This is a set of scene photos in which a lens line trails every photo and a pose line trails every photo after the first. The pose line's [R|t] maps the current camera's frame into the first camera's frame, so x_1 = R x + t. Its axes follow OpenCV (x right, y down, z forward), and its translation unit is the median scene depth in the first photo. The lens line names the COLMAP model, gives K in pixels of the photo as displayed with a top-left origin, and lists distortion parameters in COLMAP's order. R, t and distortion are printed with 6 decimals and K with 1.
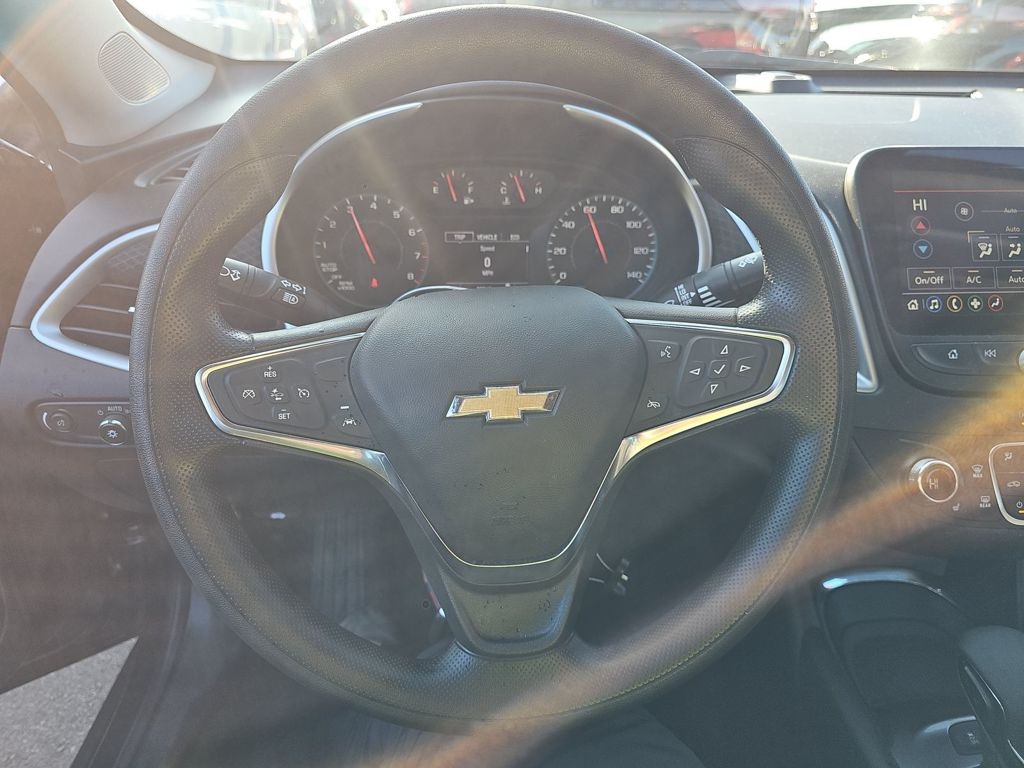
lens RADIAL K [[691.1, 0, 512.0], [0, 691.1, 384.0], [0, 0, 1]] dist [0.036391, -0.049522]
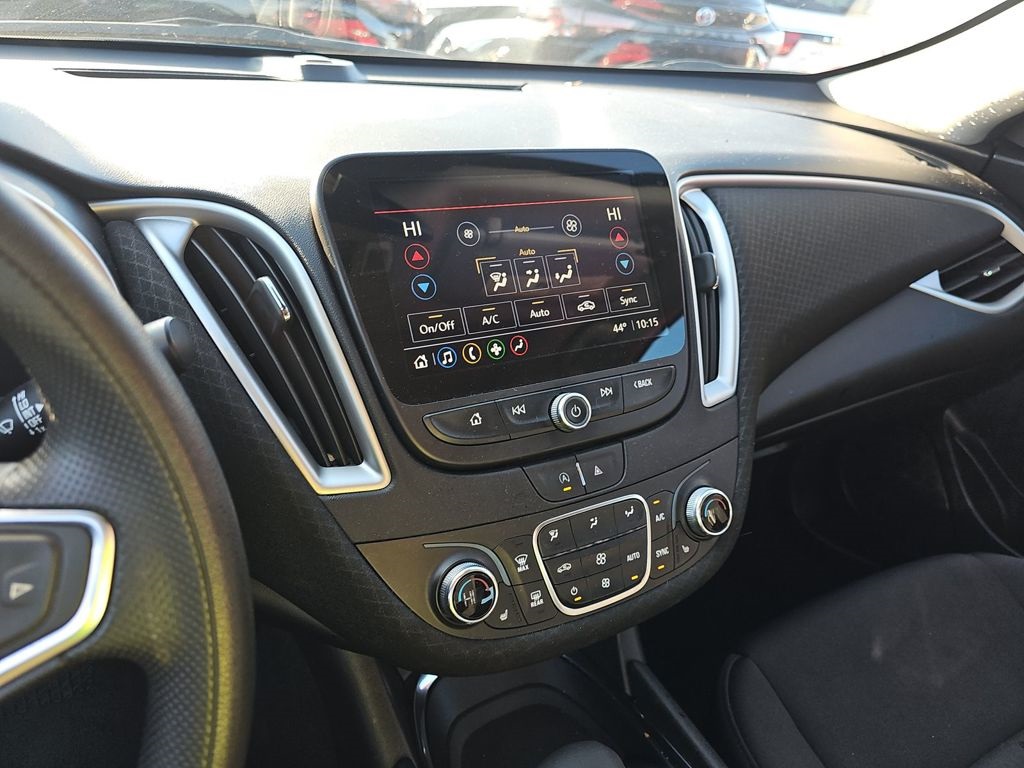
lens RADIAL K [[691.1, 0, 512.0], [0, 691.1, 384.0], [0, 0, 1]] dist [0.036391, -0.049522]
pose [[0.899258, -0.147221, 0.411899, 0.348890], [0.142900, 0.988868, 0.041462, -0.106426], [-0.413418, 0.021576, 0.910286, 0.269931]]
